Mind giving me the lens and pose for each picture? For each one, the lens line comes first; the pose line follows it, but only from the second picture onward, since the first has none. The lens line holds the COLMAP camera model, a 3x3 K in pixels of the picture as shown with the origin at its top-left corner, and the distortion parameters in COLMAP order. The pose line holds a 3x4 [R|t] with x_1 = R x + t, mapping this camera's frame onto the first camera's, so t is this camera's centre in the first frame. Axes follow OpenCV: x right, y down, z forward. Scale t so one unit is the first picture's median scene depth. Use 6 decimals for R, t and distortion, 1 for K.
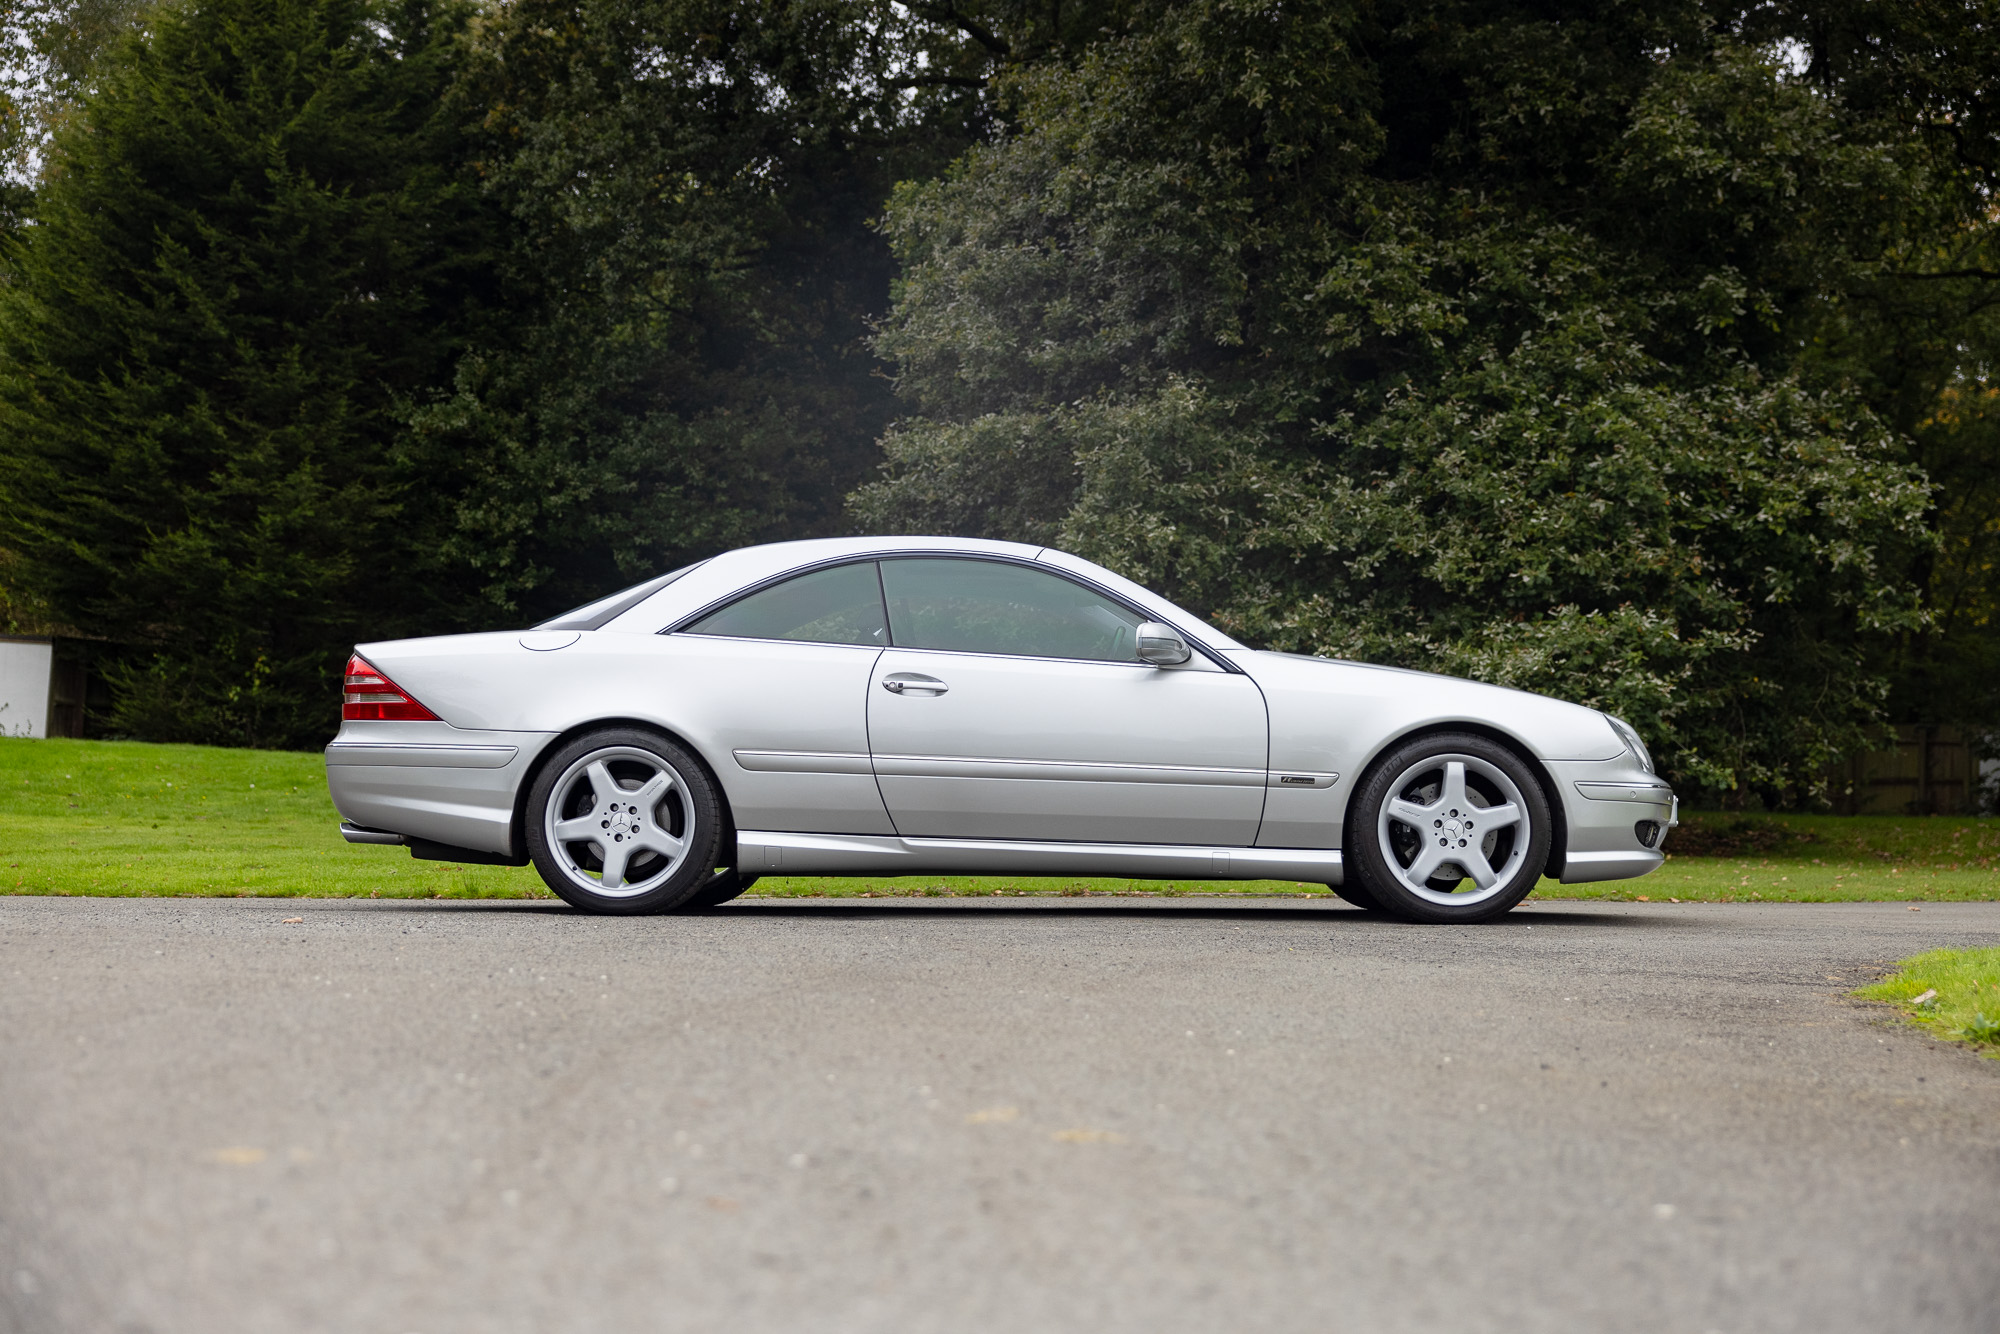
lens RADIAL K [[2527.7, 0, 1000.0], [0, 2527.7, 667.0], [0, 0, 1]] dist [0.001234, 0.055417]
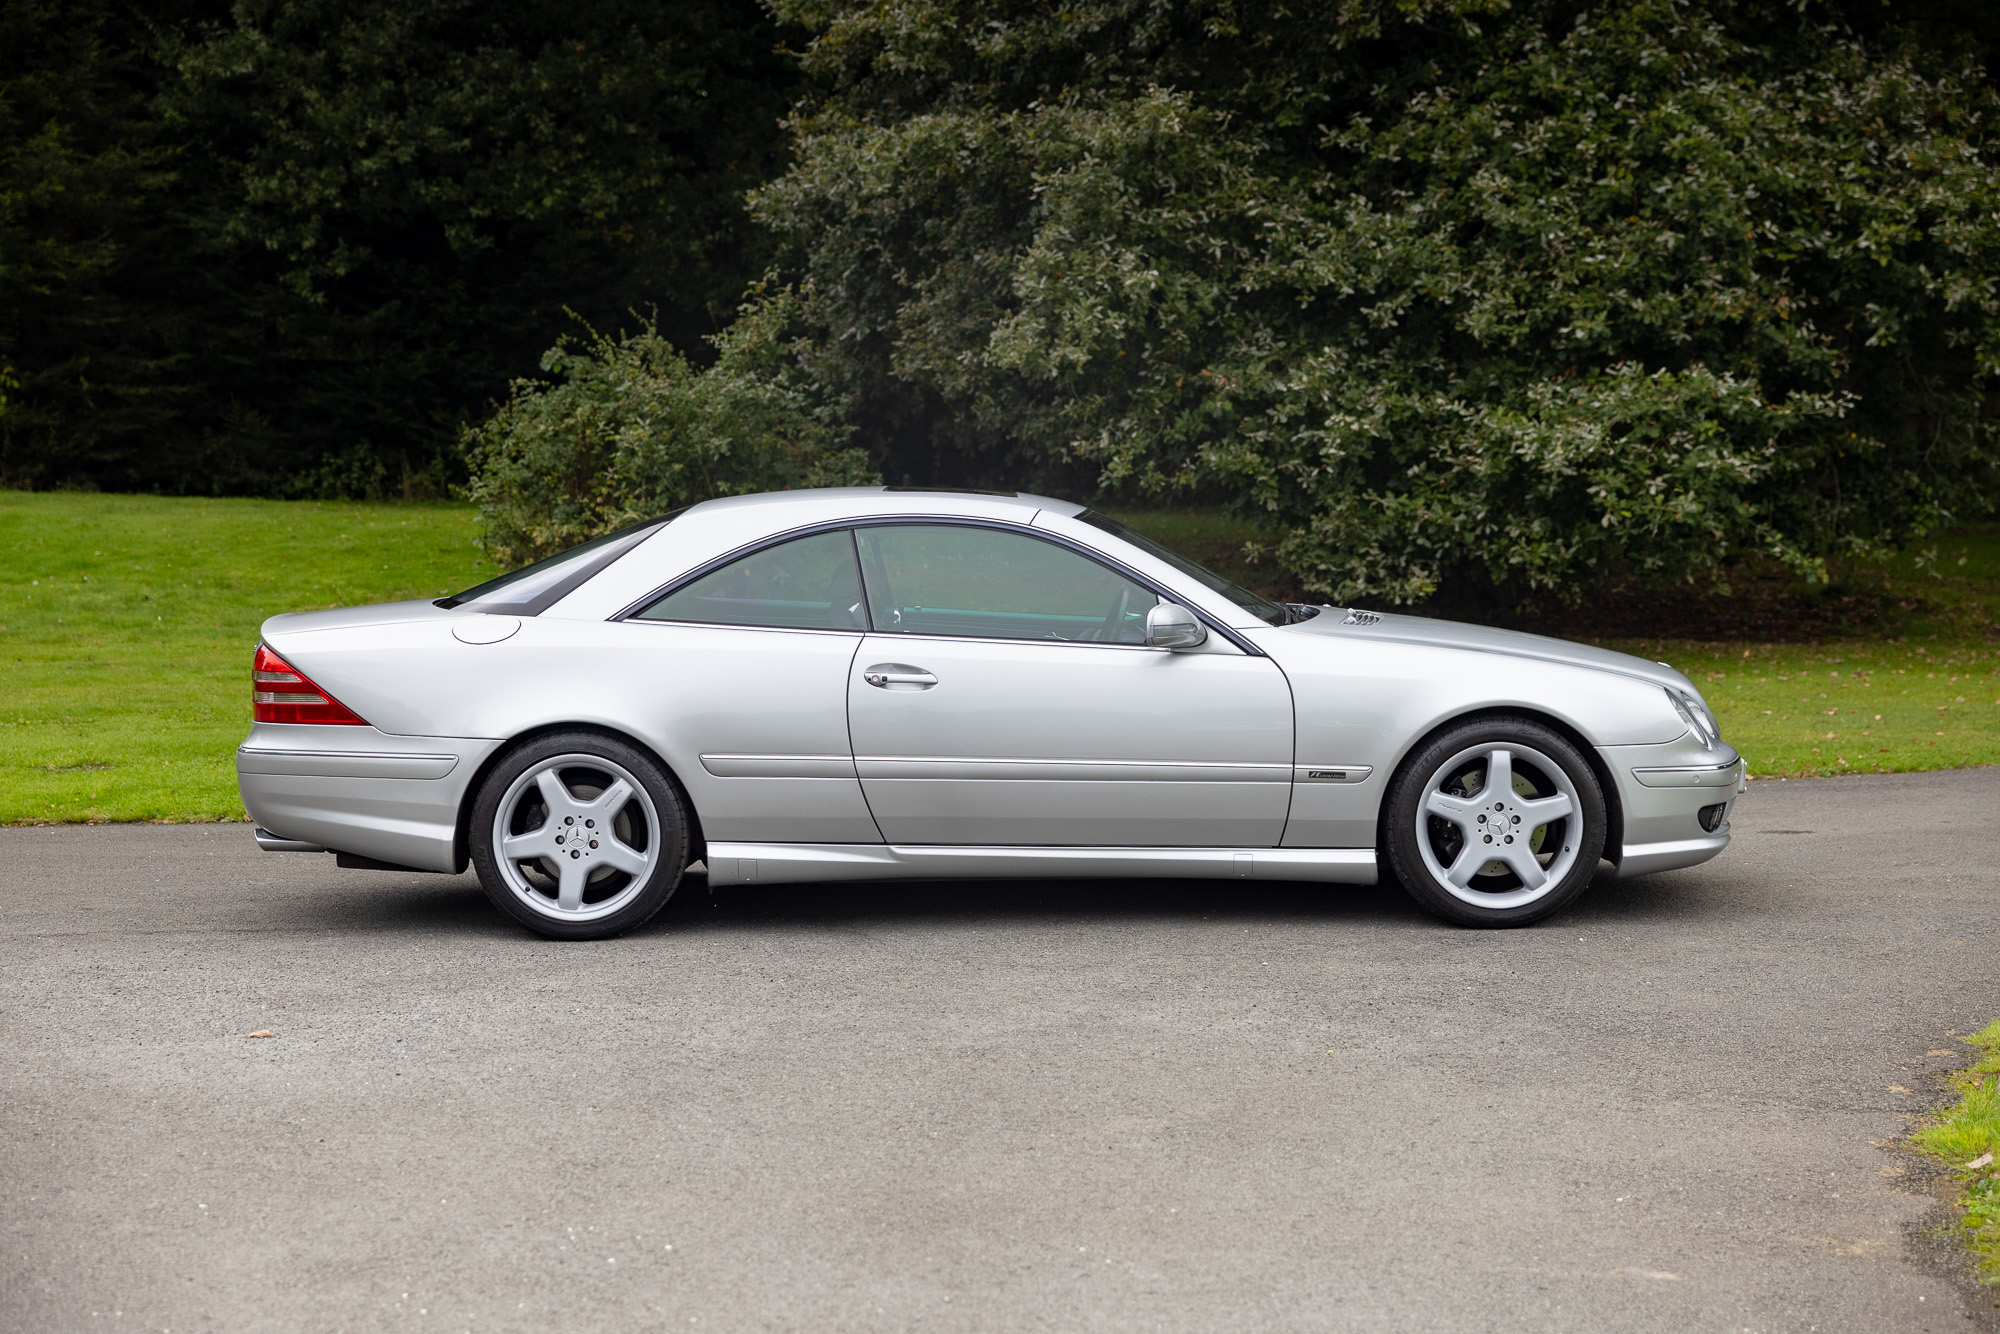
lens RADIAL K [[3209.6, 0, 1000.0], [0, 3209.6, 667.0], [0, 0, 1]] dist [0.024235, 0.041110]
pose [[0.999411, -0.022822, 0.025633, -0.011682], [0.019396, 0.991745, 0.126747, -0.059695], [-0.028314, -0.126175, 0.991604, -0.054963]]
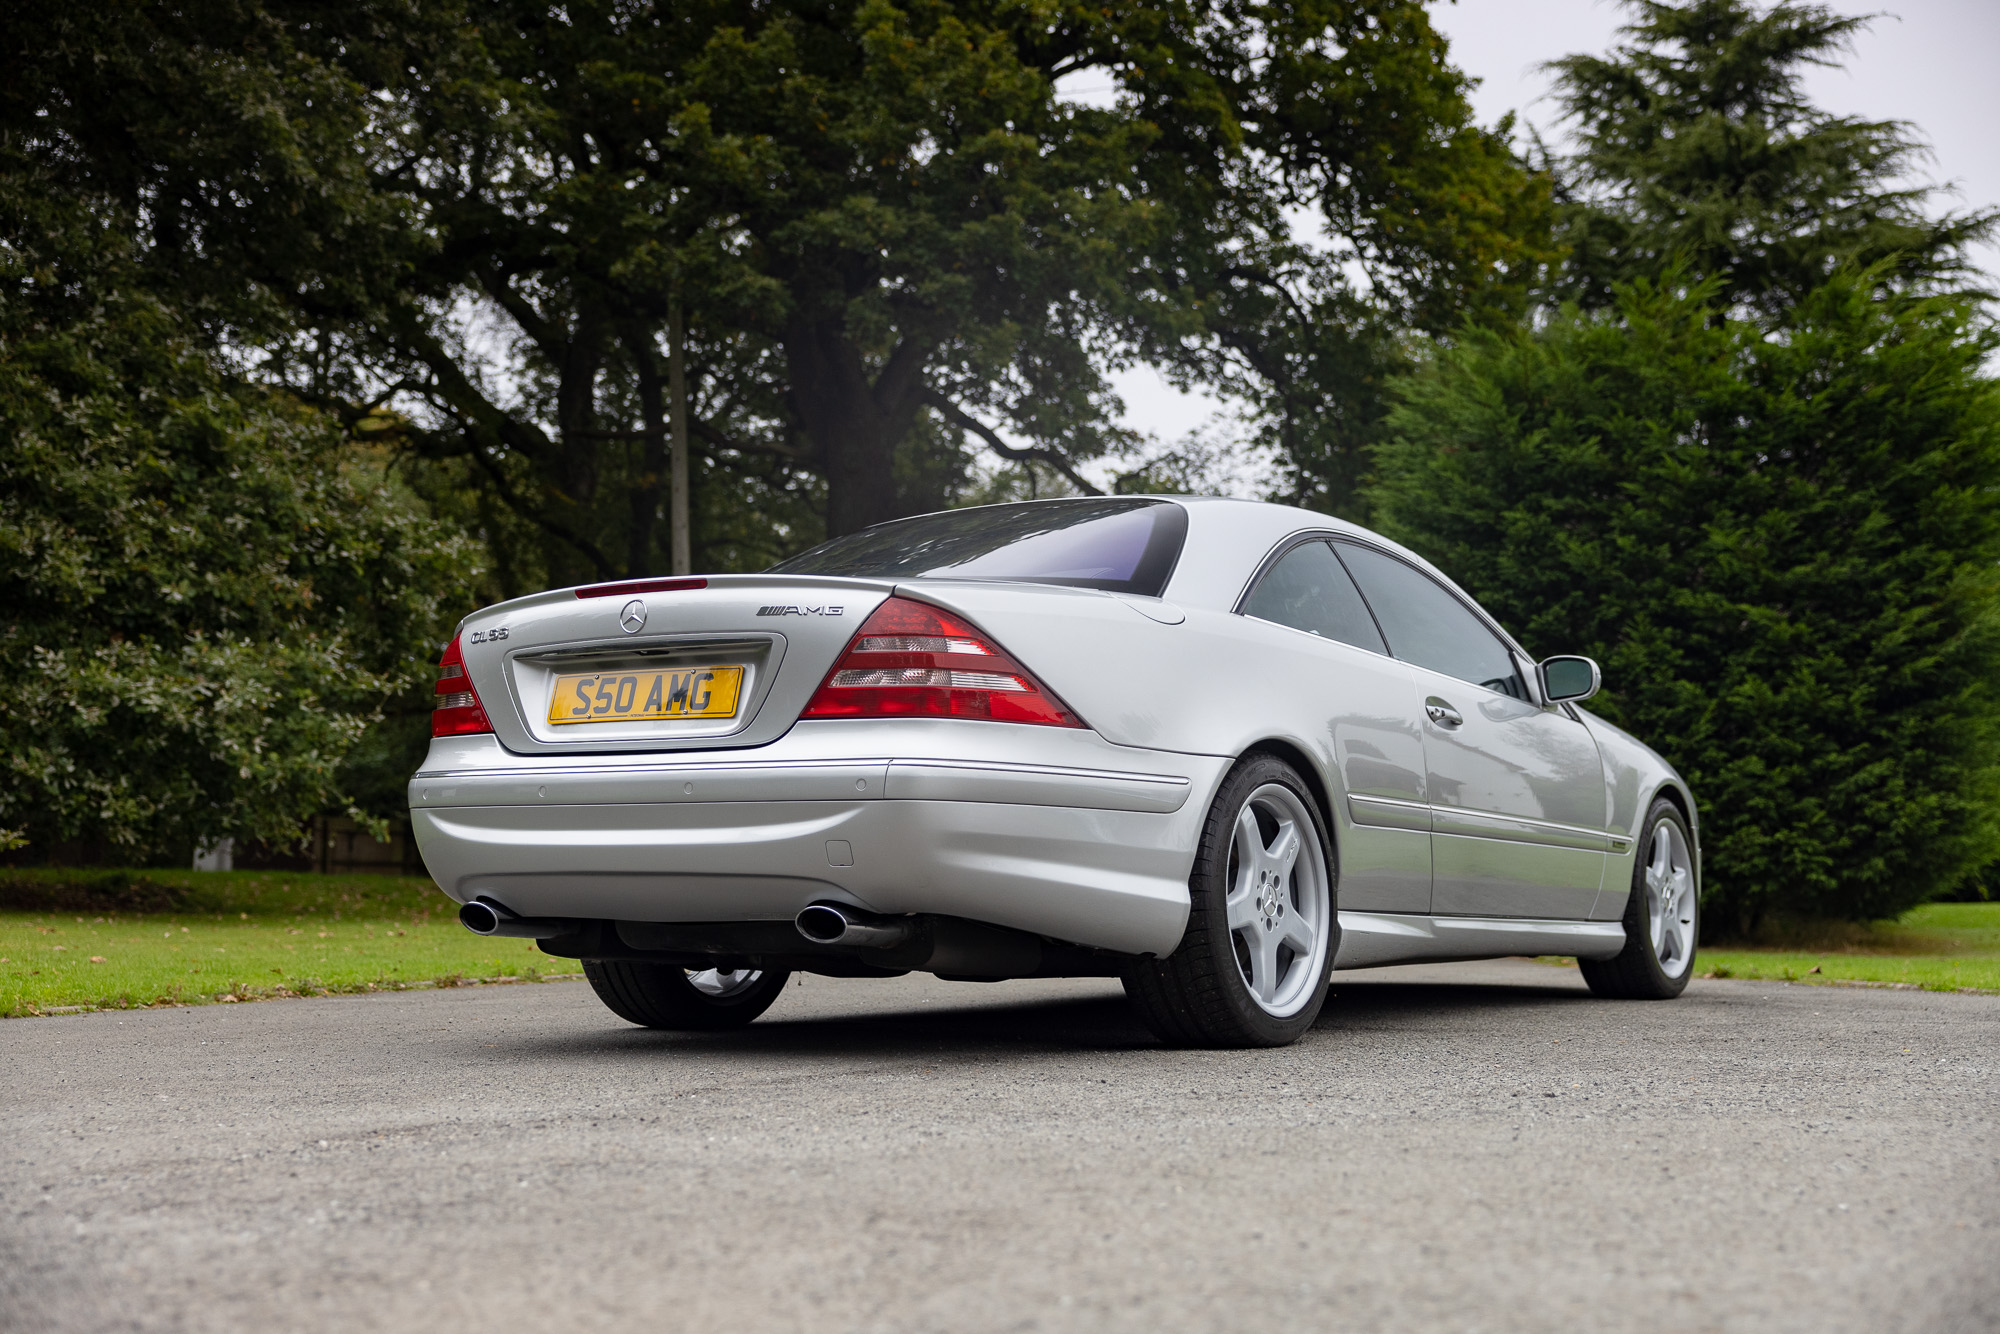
lens RADIAL K [[2354.6, 0, 1000.0], [0, 2354.6, 667.0], [0, 0, 1]] dist [-0.012893, 0.034192]
pose [[0.537162, 0.072065, 0.840395, -0.295970], [-0.052166, 0.997275, -0.052175, 0.015694], [-0.841865, -0.015814, 0.539457, 0.311926]]
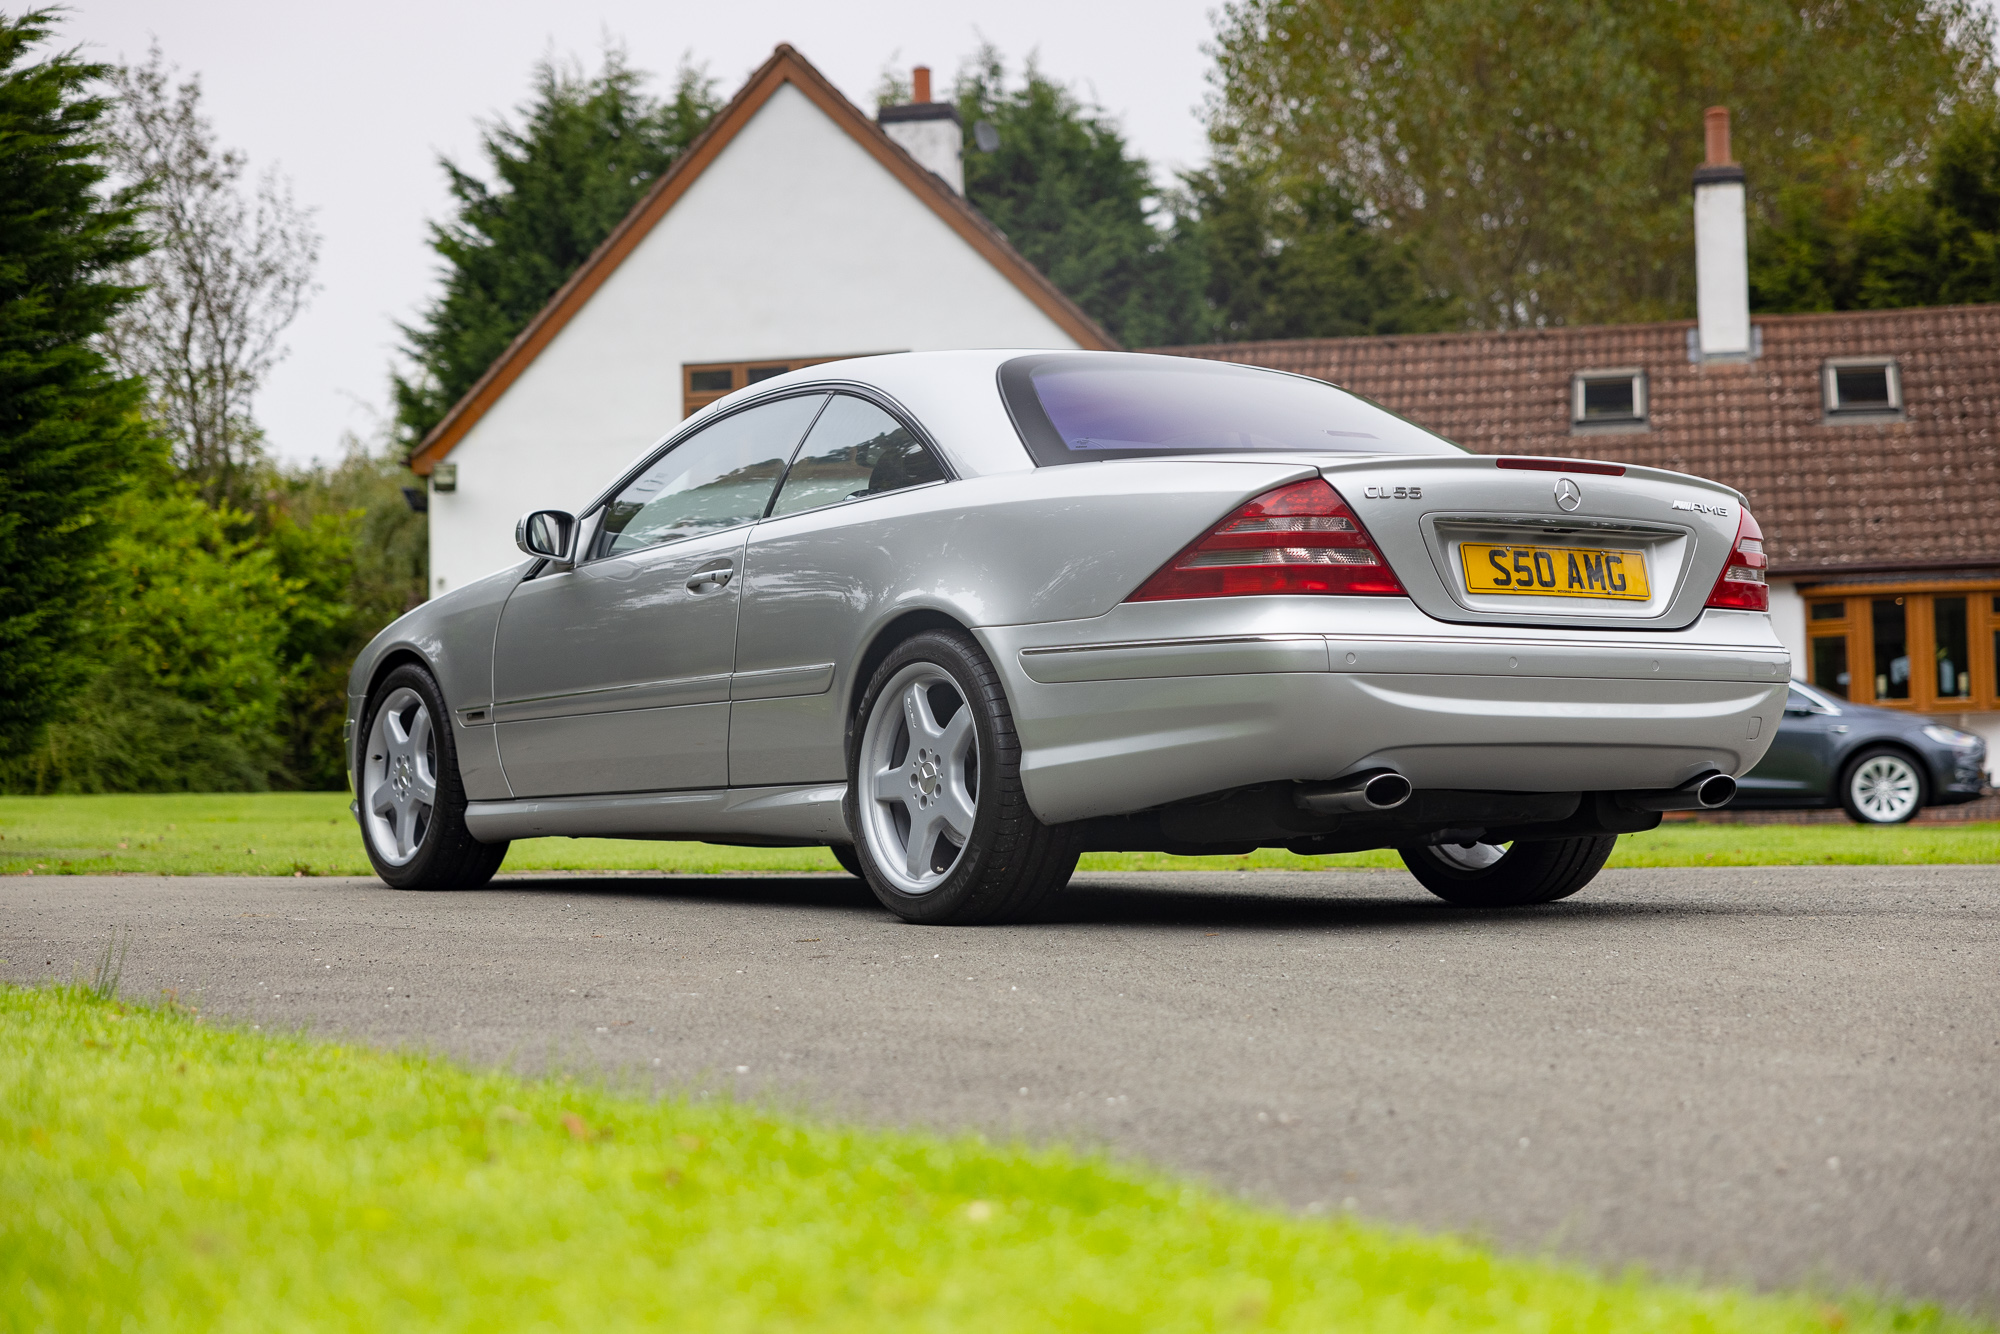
lens RADIAL K [[3404.6, 0, 1000.0], [0, 3404.6, 667.0], [0, 0, 1]] dist [0.464235, -0.035913]
pose [[-0.577027, 0.033046, 0.816056, -0.370480], [-0.046140, 0.996266, -0.072968, 0.046022], [-0.815421, -0.079758, -0.573348, 0.716102]]
